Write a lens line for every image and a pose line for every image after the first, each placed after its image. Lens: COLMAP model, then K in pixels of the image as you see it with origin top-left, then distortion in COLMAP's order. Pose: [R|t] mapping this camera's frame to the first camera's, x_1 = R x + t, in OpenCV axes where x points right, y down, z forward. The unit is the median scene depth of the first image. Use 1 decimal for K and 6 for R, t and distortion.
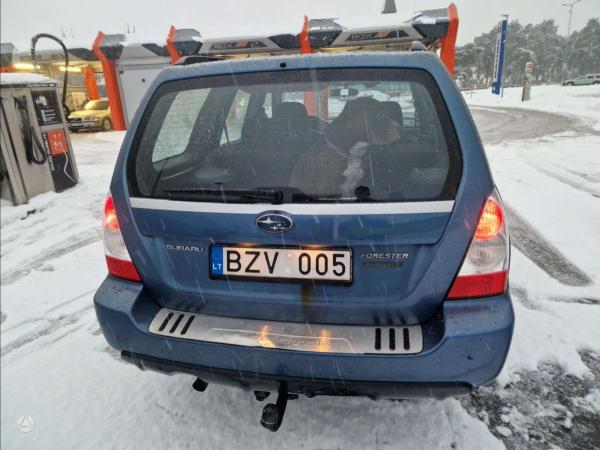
lens RADIAL K [[411.2, 0, 306.5], [0, 411.2, 223.1], [0, 0, 1]] dist [0.028455, -0.006291]
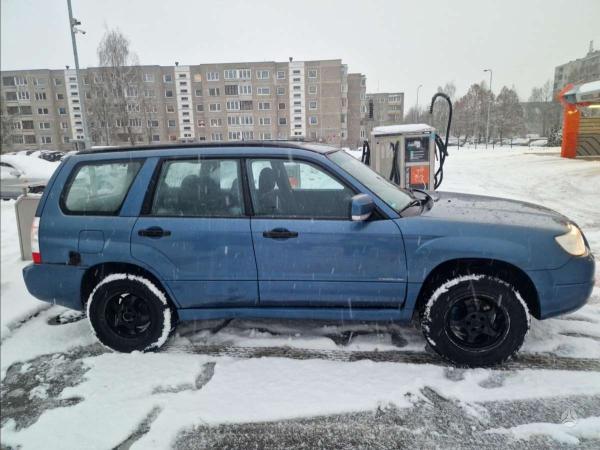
lens RADIAL K [[406.9, 0, 301.0], [0, 406.9, 228.1], [0, 0, 1]] dist [0.051093, -0.057923]
pose [[0.022524, 0.245189, -0.969214, 2.522588], [-0.271098, 0.934634, 0.230141, -0.857957], [0.962288, 0.257568, 0.087522, 2.083635]]
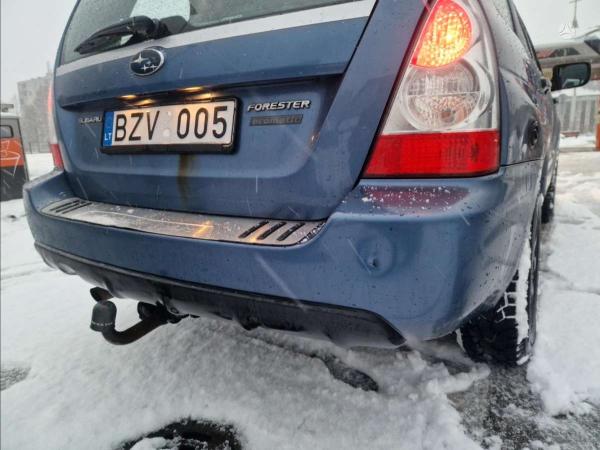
lens RADIAL K [[406.9, 0, 301.0], [0, 406.9, 228.1], [0, 0, 1]] dist [0.051093, -0.057923]
pose [[0.928255, 0.092386, -0.360289, 0.450389], [-0.124475, 0.989968, -0.066850, 0.293666], [0.350499, 0.106900, 0.930442, 0.403513]]
